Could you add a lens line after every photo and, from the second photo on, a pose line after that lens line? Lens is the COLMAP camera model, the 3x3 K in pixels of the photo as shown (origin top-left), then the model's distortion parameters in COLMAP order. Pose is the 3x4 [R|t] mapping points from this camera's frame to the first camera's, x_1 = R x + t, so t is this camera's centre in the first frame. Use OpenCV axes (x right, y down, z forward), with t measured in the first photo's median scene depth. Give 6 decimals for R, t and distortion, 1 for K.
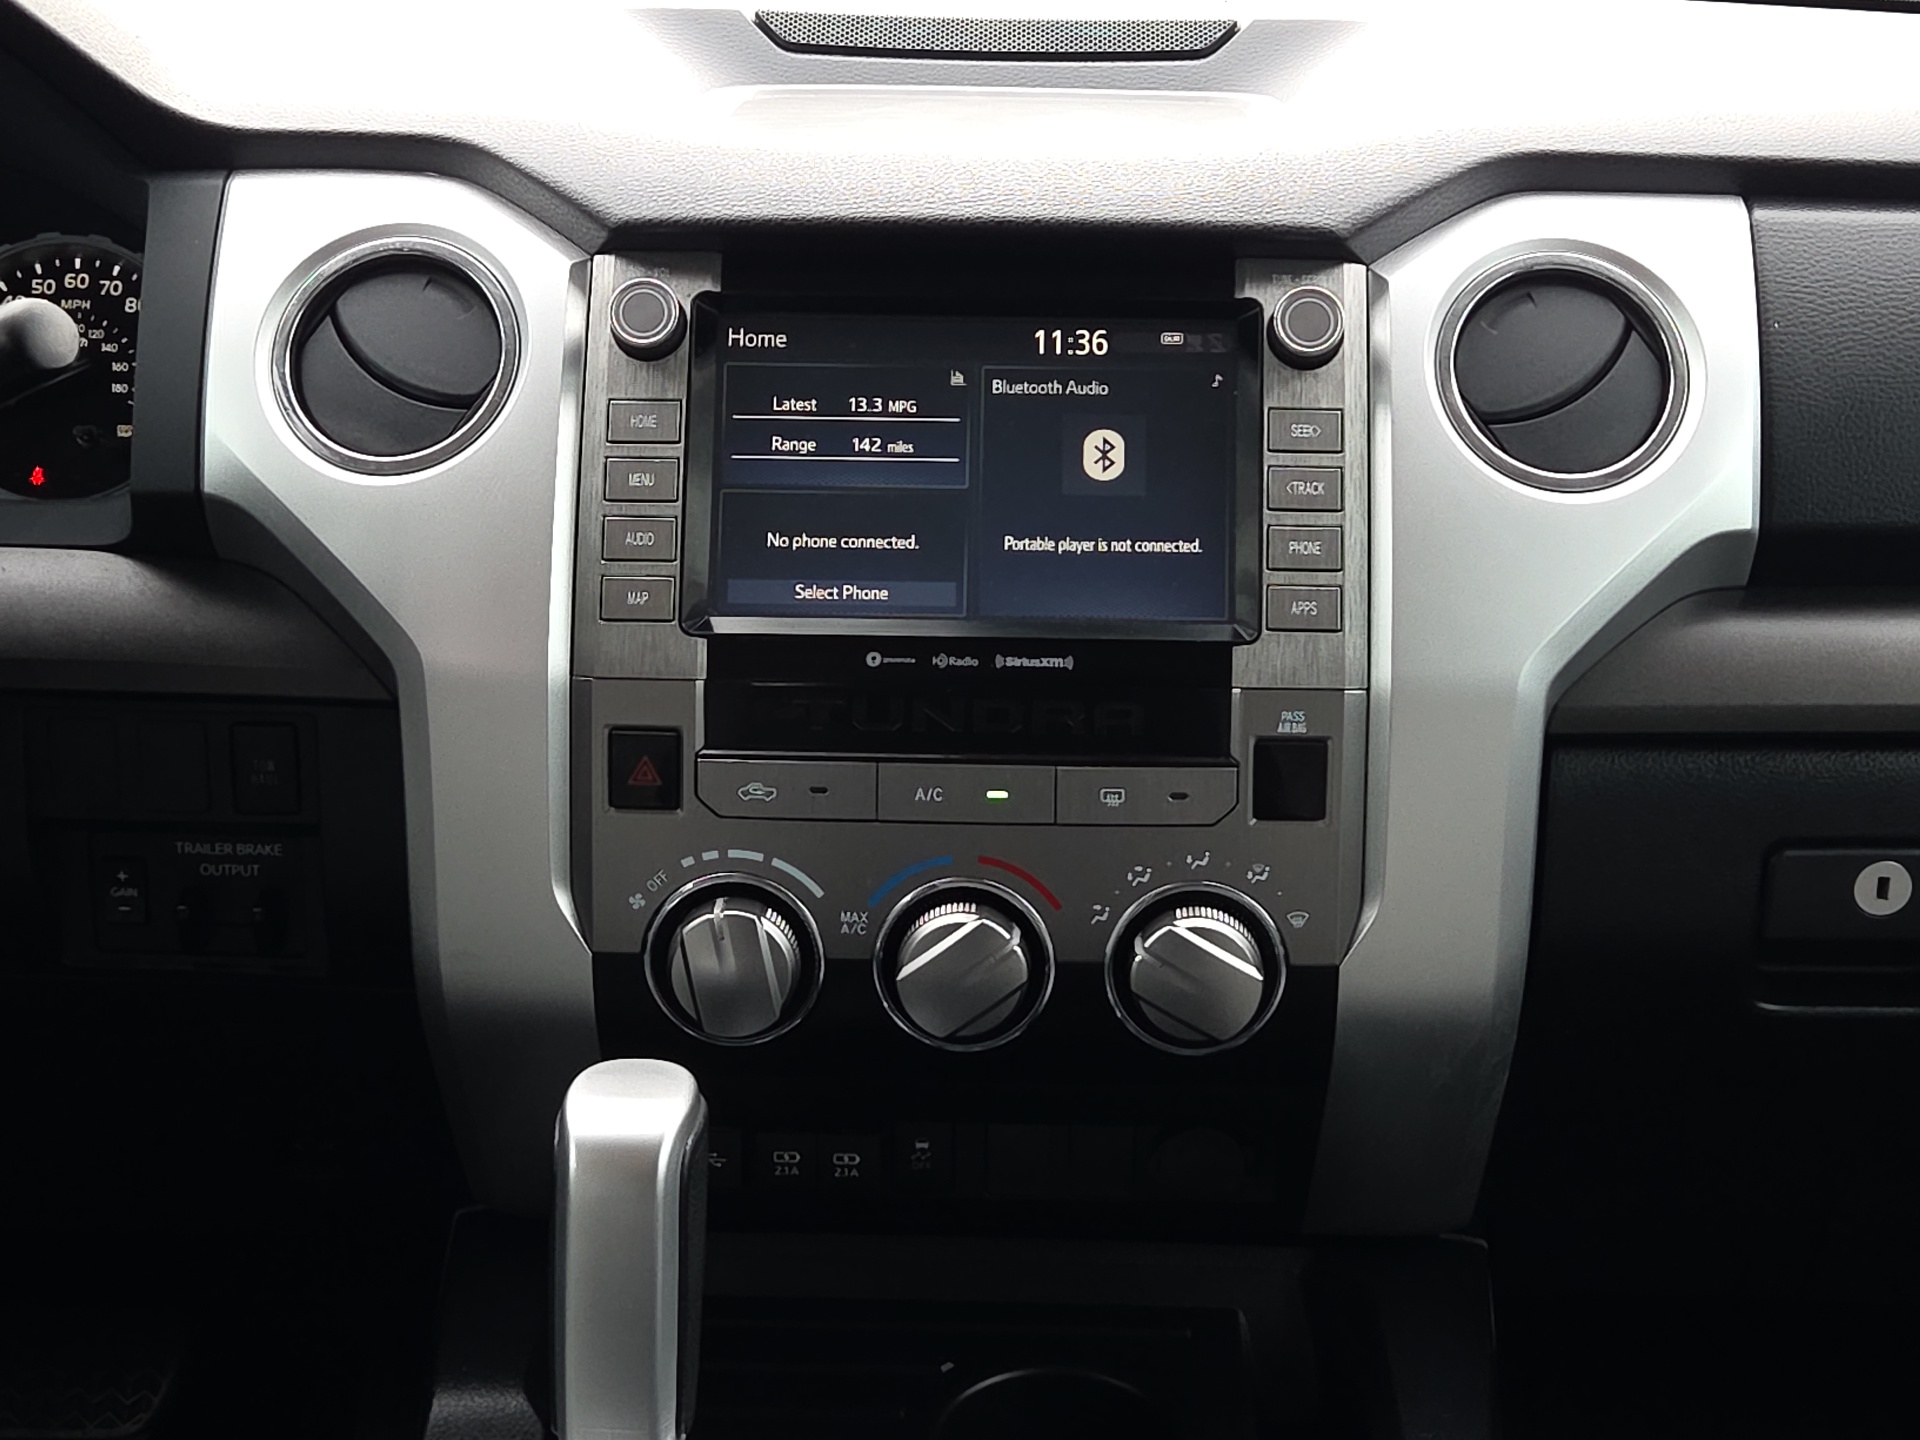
lens RADIAL K [[3181.9, 0, 958.1], [0, 3181.9, 685.8], [0, 0, 1]] dist [0.087086, 0.000000]
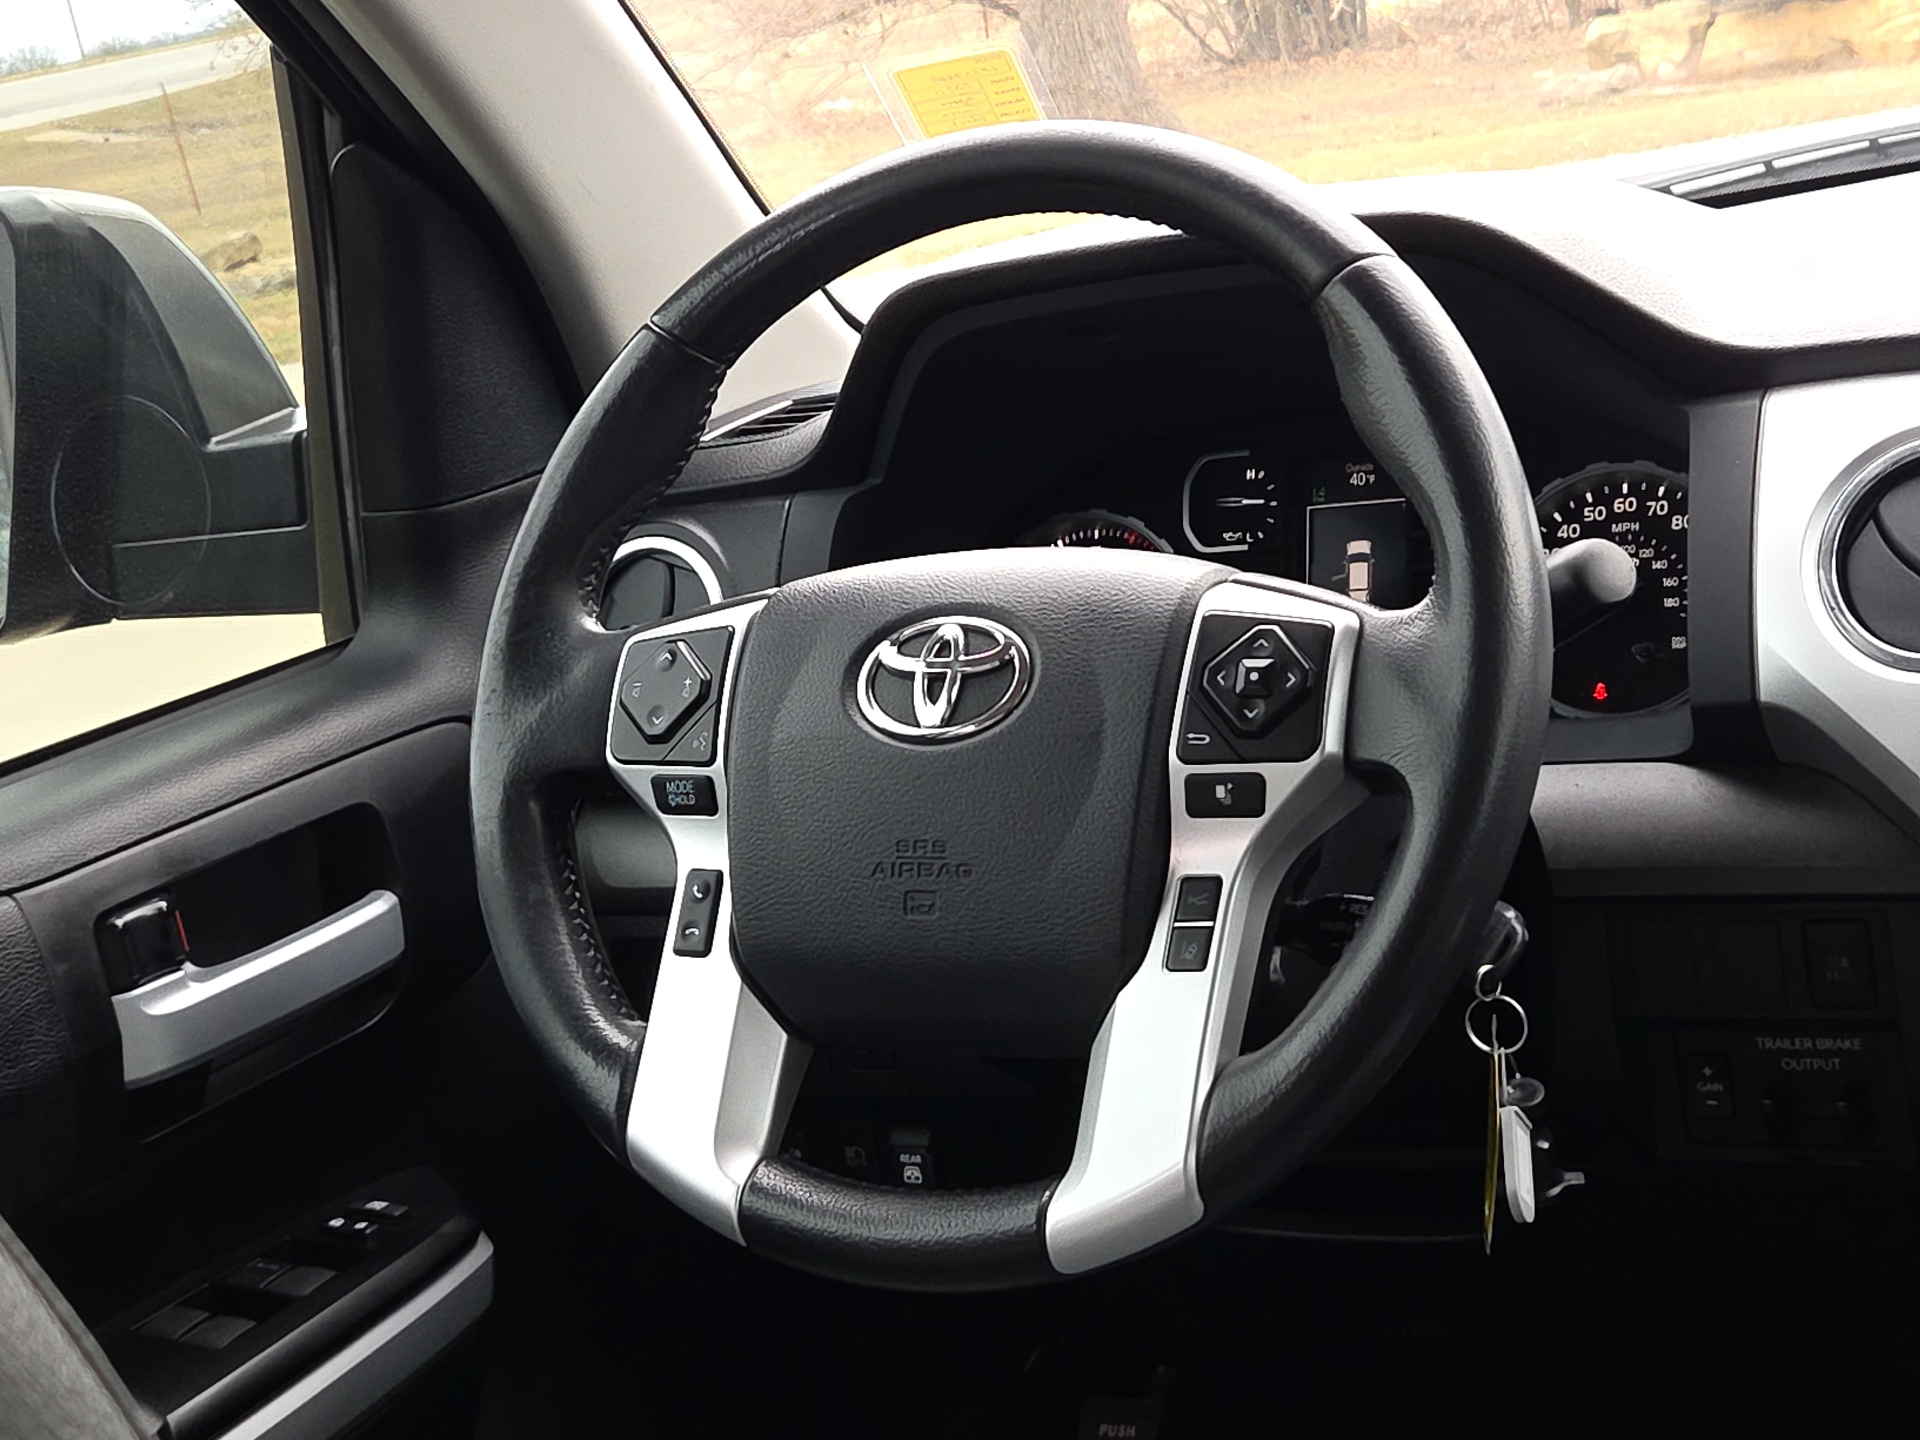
lens RADIAL K [[3181.9, 0, 944.0], [0, 3181.9, 650.9], [0, 0, 1]] dist [0.087086, 0.000000]
pose [[0.886002, -0.077923, -0.457088, 0.005794], [0.049978, 0.996084, -0.072934, -0.014275], [0.460981, 0.041775, 0.886426, -0.045420]]
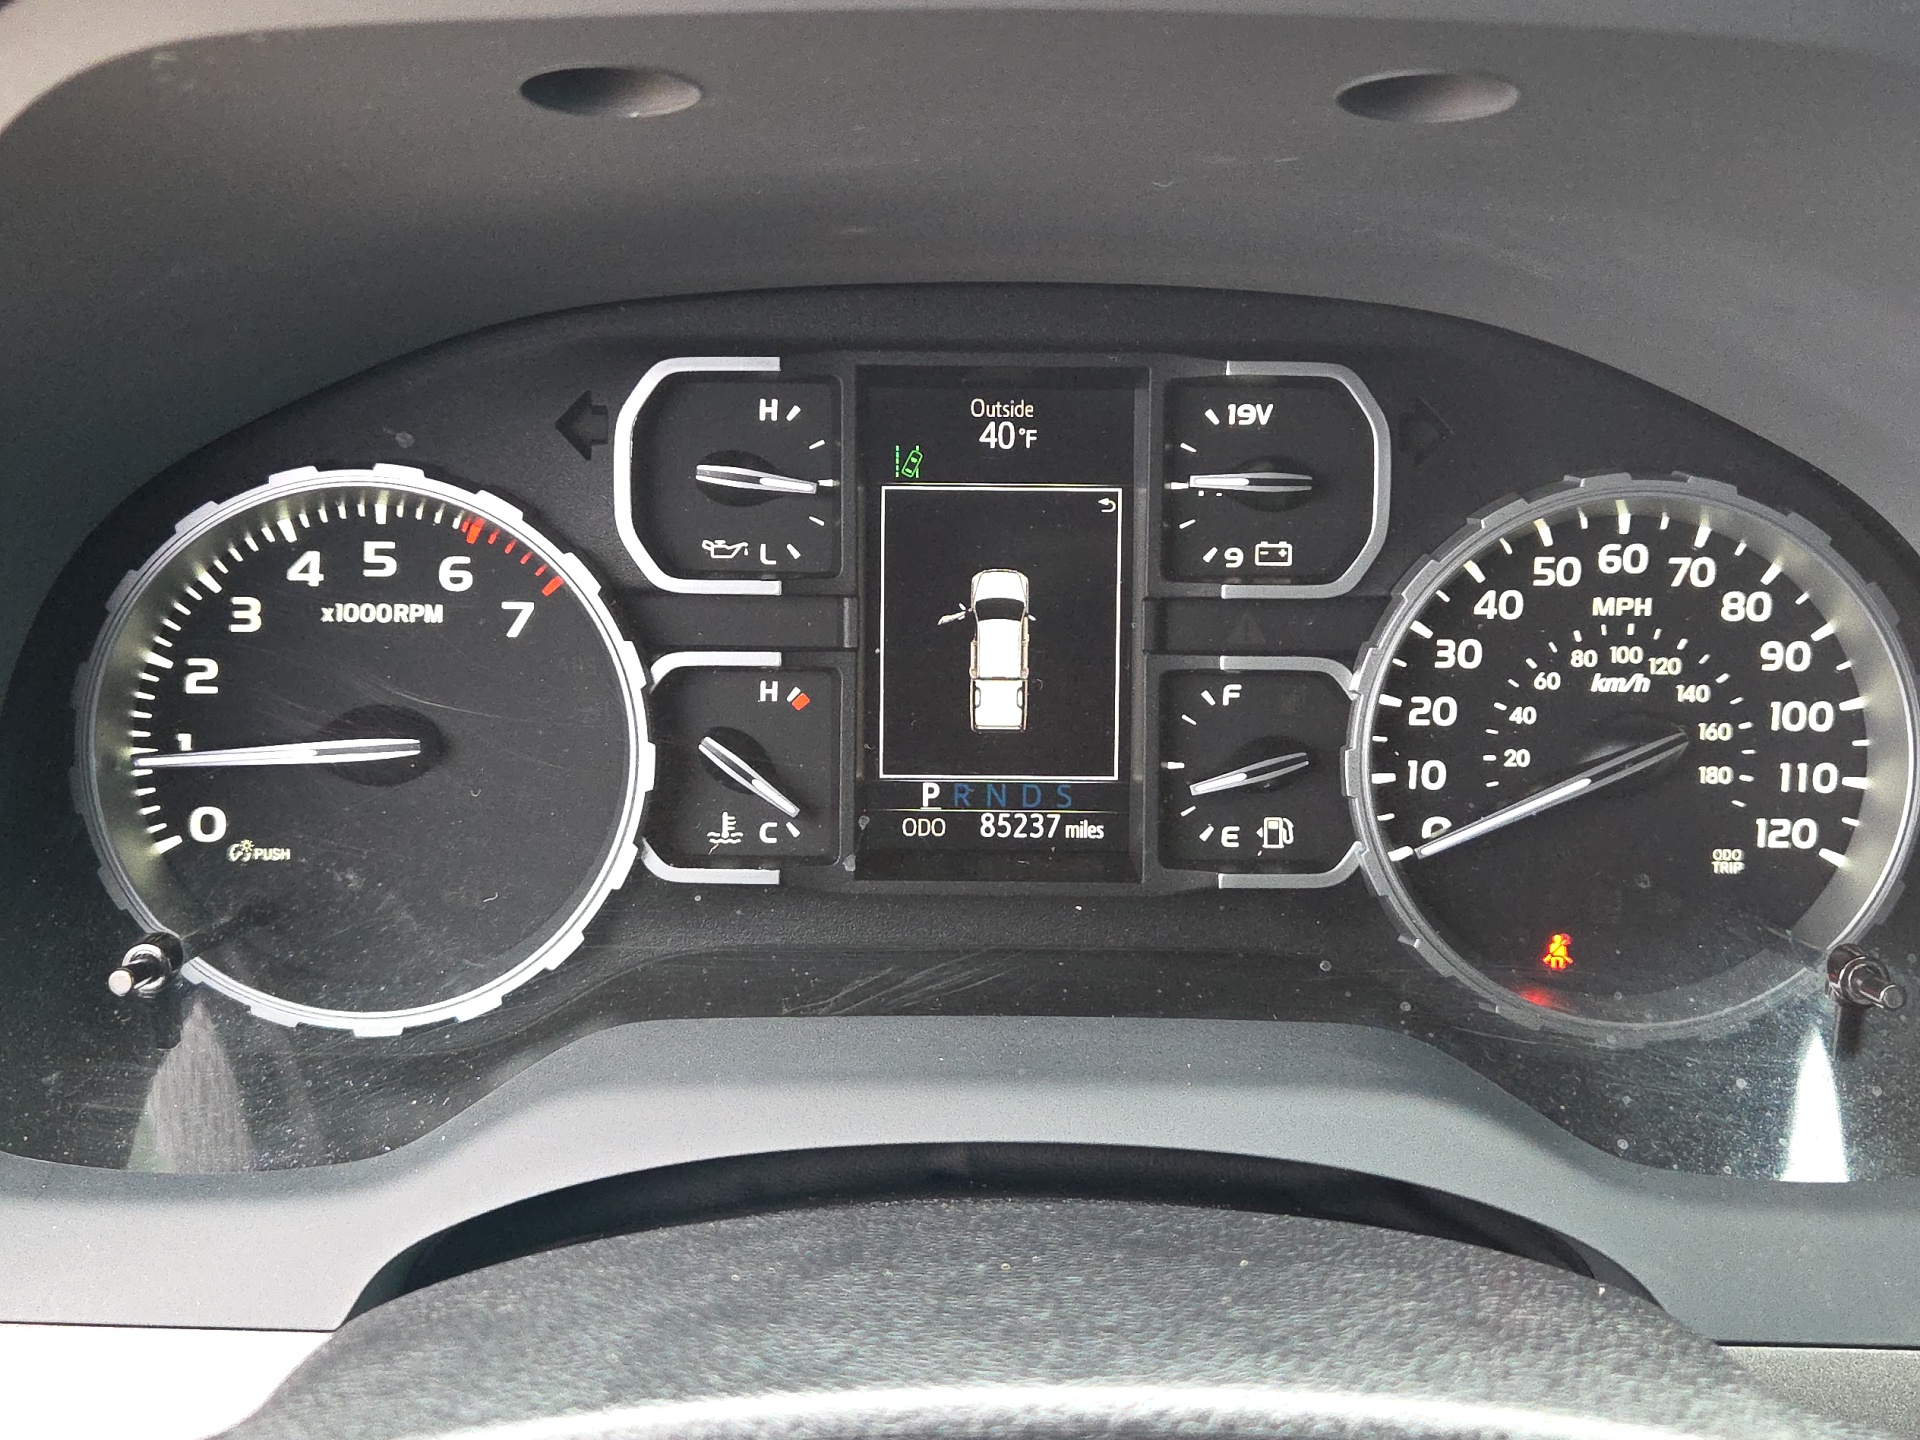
lens RADIAL K [[1979.6, 0, 958.1], [0, 1979.6, 706.6], [0, 0, 1]] dist [0.051749, 0.003703]
pose [[0.999628, -0.015775, 0.022246, -0.448349], [0.011585, 0.984092, 0.177283, -0.185679], [-0.024689, -0.176959, 0.983908, 0.802434]]
